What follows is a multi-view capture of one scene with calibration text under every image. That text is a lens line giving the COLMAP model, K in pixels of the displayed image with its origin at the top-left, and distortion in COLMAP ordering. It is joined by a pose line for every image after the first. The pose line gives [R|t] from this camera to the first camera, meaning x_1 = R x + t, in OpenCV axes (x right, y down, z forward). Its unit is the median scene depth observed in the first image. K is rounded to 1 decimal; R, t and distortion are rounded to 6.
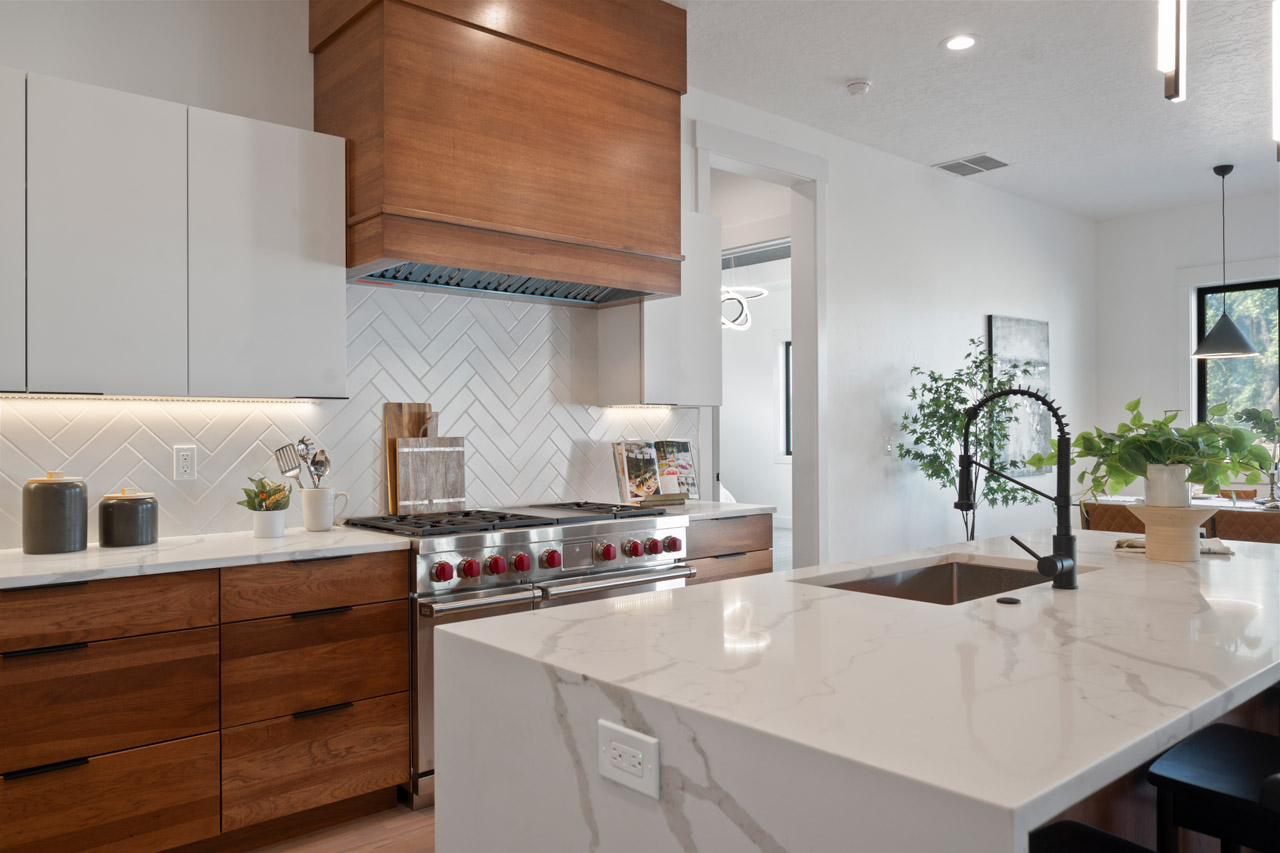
lens RADIAL K [[925.5, 0, 640.0], [0, 925.5, 426.5], [0, 0, 1]] dist [-0.002623, -0.000226]
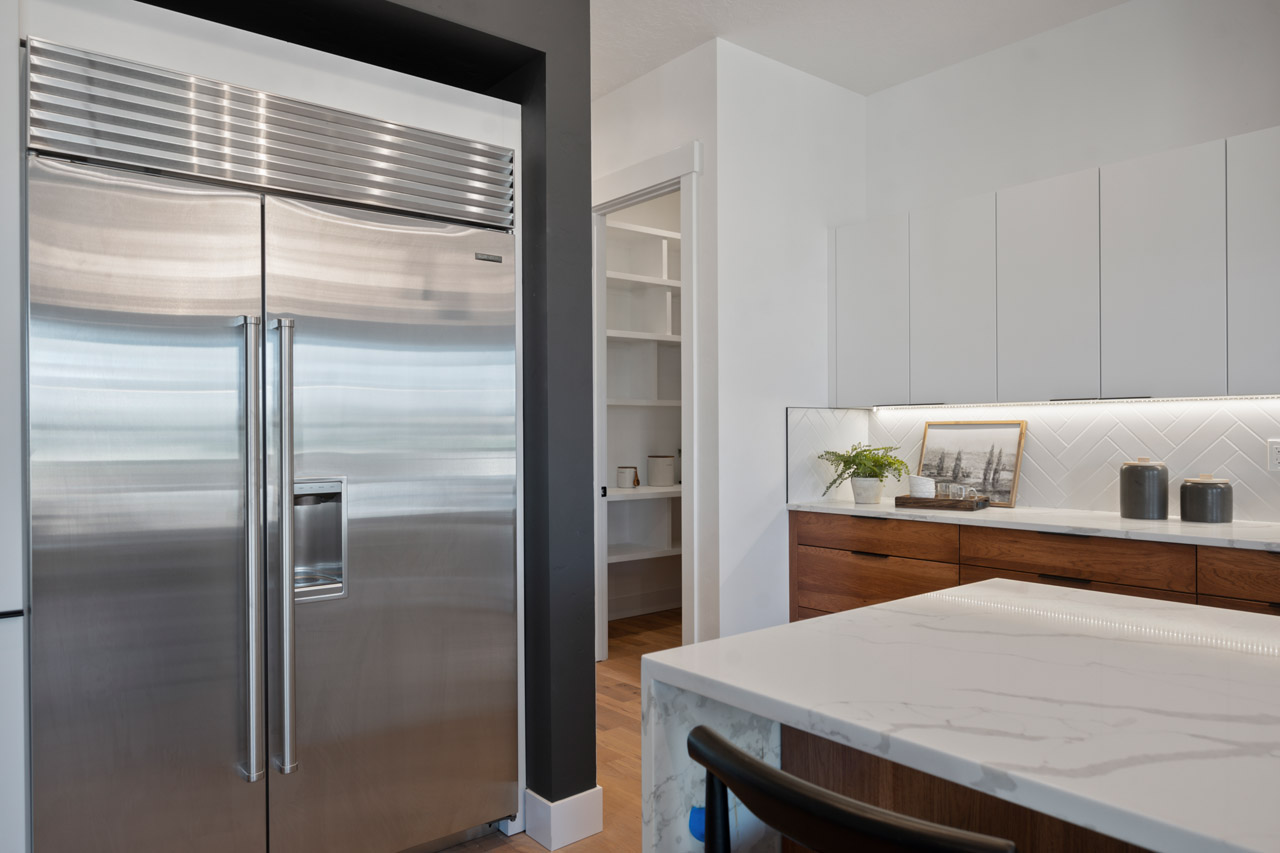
lens RADIAL K [[850.5, 0, 638.9], [0, 850.5, 433.4], [0, 0, 1]] dist [-0.002613, -0.000635]
pose [[-0.036886, 0.007414, -0.999292, 0.460119], [0.010602, 0.999919, 0.007027, -0.000796], [0.999263, -0.010335, -0.036962, 0.252686]]
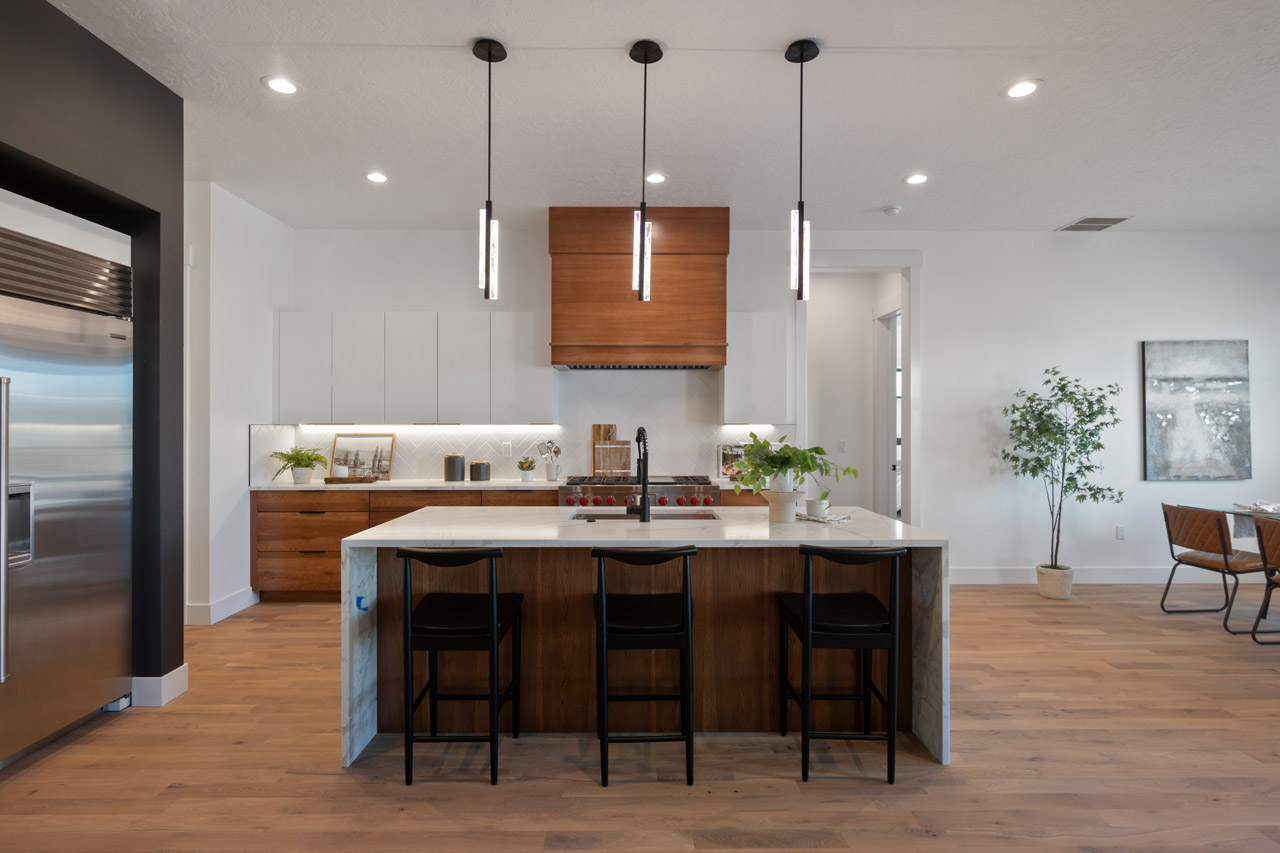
lens RADIAL K [[656.0, 0, 638.6], [0, 656.0, 425.4], [0, 0, 1]] dist [-0.000998, -0.000462]
pose [[0.757026, 0.005929, -0.653358, 0.819736], [-0.001609, 0.999973, 0.007211, -0.034977], [0.653383, -0.004408, 0.757015, -0.096852]]
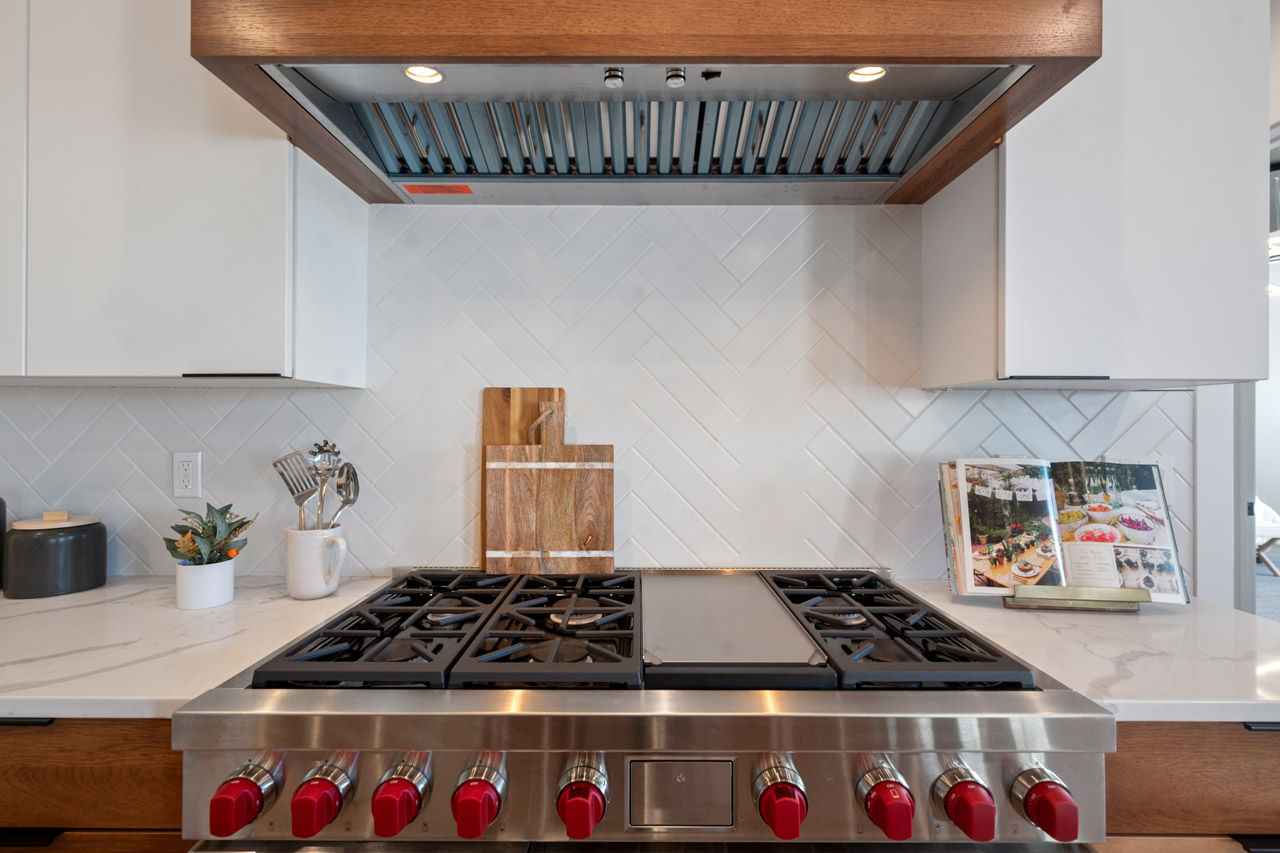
lens RADIAL K [[590.5, 0, 640.5], [0, 590.5, 421.0], [0, 0, 1]] dist [0.001724, 0.000195]
pose [[0.748039, 0.005367, -0.663633, 0.069094], [-0.004131, 0.999986, 0.003431, -0.005179], [0.663642, 0.000175, 0.748050, 0.778651]]
